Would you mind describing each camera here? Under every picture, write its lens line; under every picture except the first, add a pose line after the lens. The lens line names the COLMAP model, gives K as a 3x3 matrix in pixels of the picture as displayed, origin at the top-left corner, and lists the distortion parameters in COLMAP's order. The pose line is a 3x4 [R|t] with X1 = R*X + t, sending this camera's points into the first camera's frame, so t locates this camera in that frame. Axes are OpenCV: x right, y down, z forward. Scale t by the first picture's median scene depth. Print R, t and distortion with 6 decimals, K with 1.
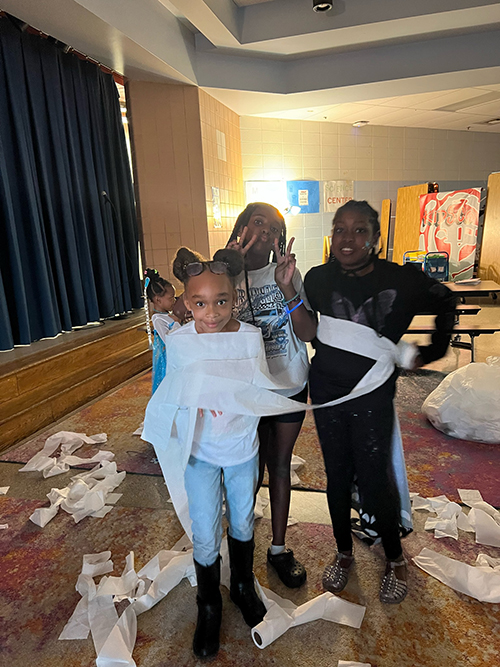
lens RADIAL K [[513.4, 0, 249.1], [0, 513.4, 334.3], [0, 0, 1]] dist [0.009766, -0.006043]
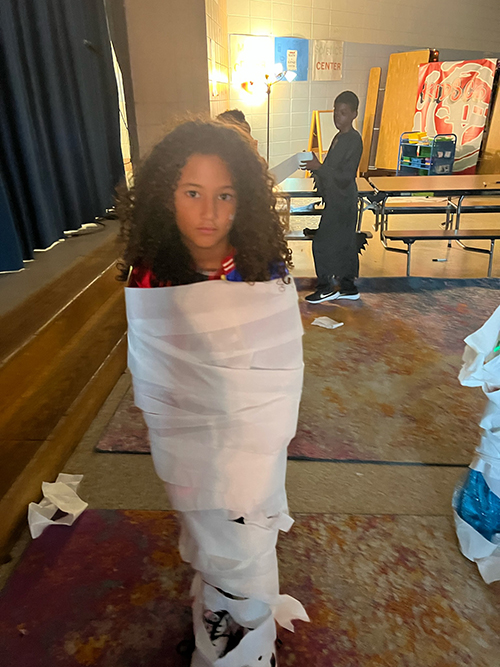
lens RADIAL K [[513.4, 0, 248.8], [0, 513.4, 334.1], [0, 0, 1]] dist [0.009766, -0.006043]
pose [[0.977624, -0.055906, 0.202795, -0.165794], [0.008144, 0.973373, 0.229081, -0.026653], [-0.210202, -0.222303, 0.952048, 0.126976]]
